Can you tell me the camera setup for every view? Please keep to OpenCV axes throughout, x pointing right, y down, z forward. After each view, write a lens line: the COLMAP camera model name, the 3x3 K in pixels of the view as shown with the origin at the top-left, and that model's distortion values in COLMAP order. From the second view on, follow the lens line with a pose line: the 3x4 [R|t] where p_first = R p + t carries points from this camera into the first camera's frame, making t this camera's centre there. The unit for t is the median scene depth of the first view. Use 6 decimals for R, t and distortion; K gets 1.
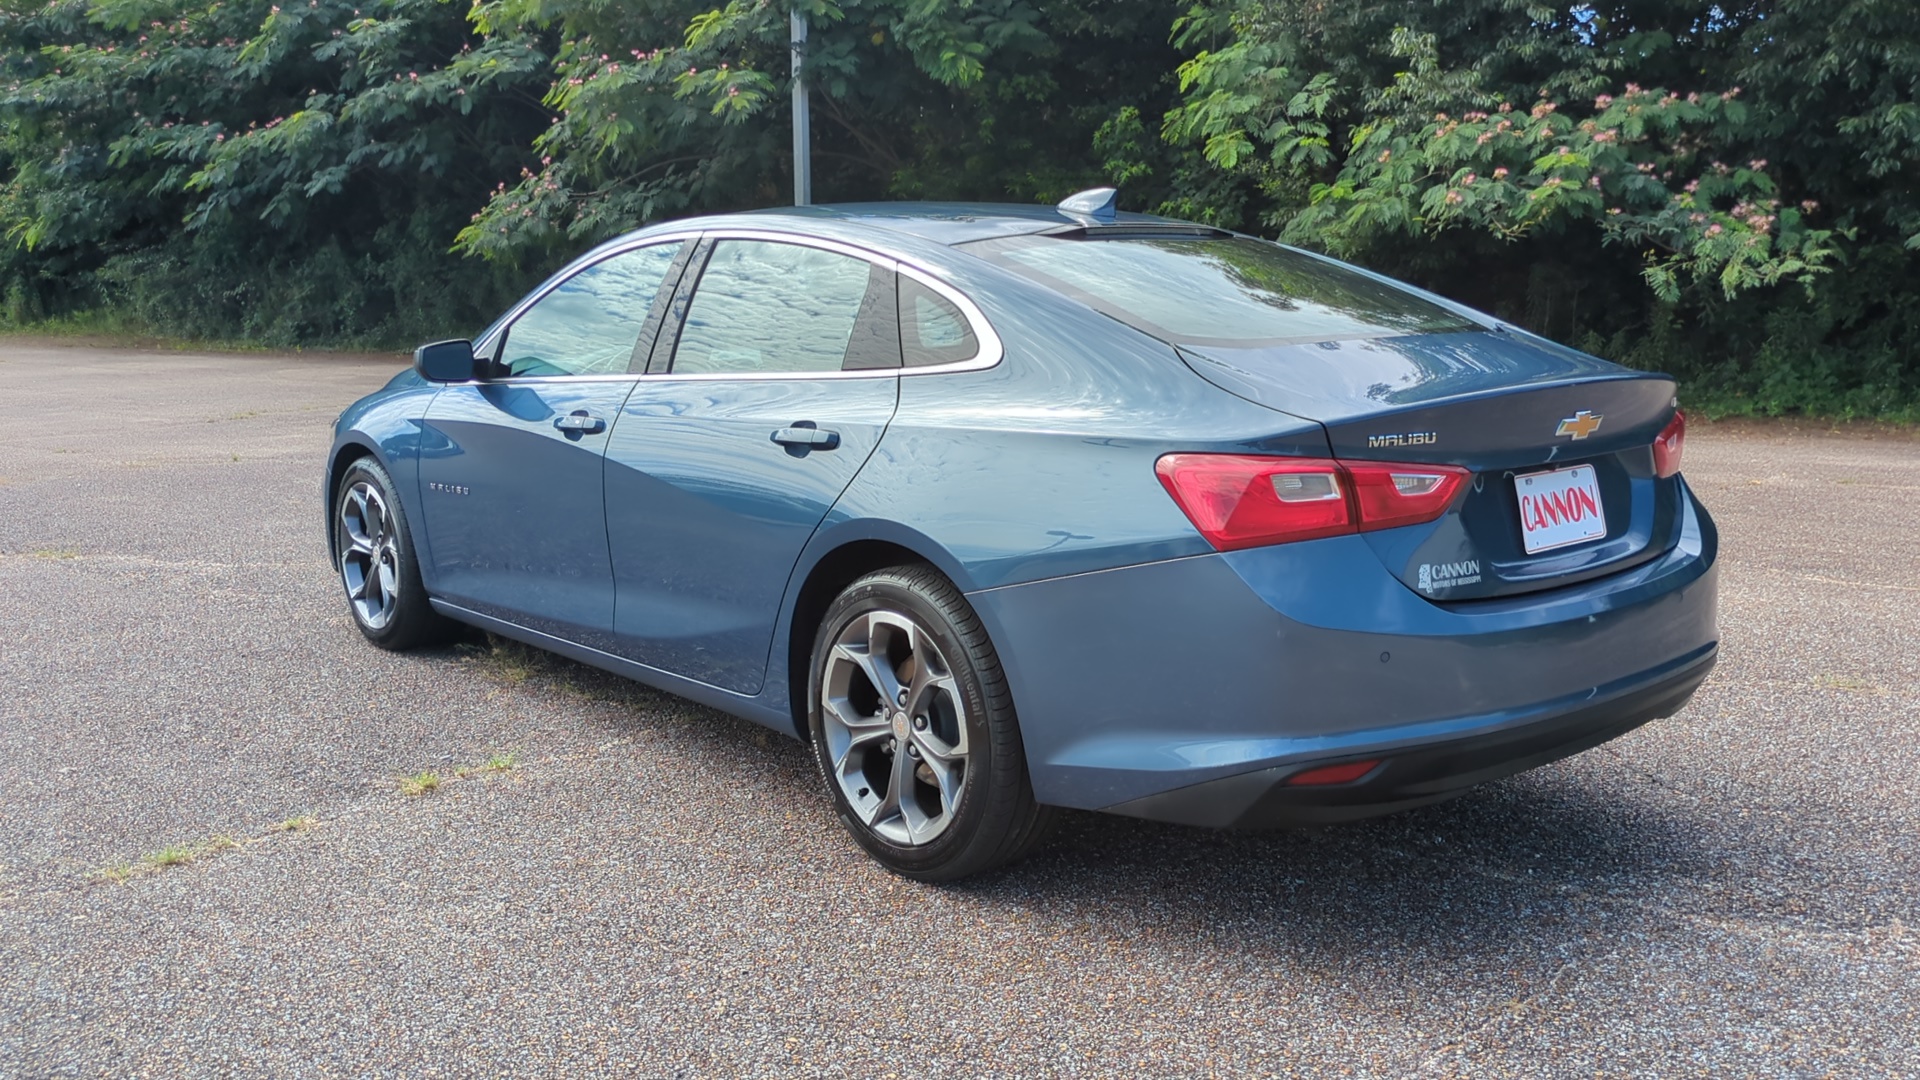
lens RADIAL K [[1631.8, 0, 960.0], [0, 1631.8, 526.2], [0, 0, 1]] dist [0.054819, -0.087695]
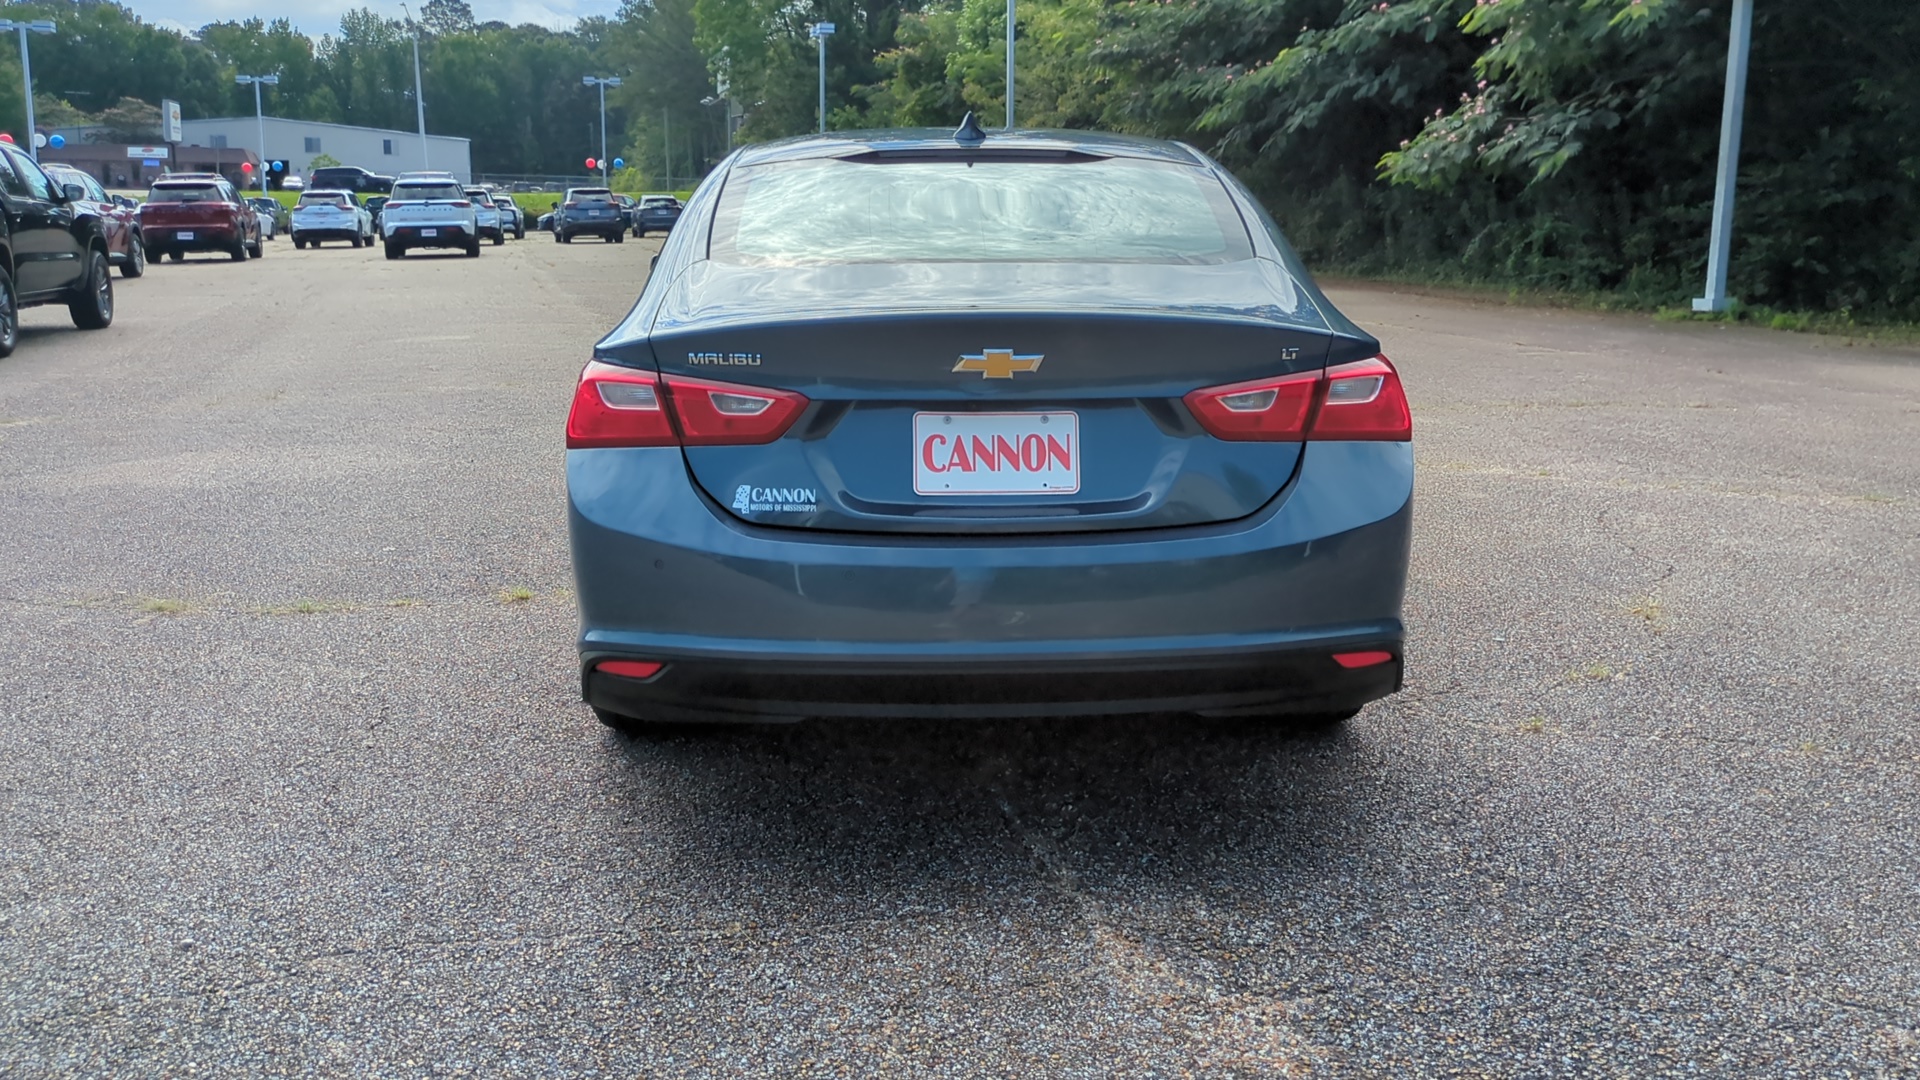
lens RADIAL K [[1631.8, 0, 960.0], [0, 1631.8, 526.2], [0, 0, 1]] dist [0.054819, -0.087695]
pose [[0.771364, 0.124669, -0.624063, 0.148866], [-0.098433, 0.992196, 0.076544, -0.006096], [0.628735, 0.002385, 0.777616, 0.044084]]
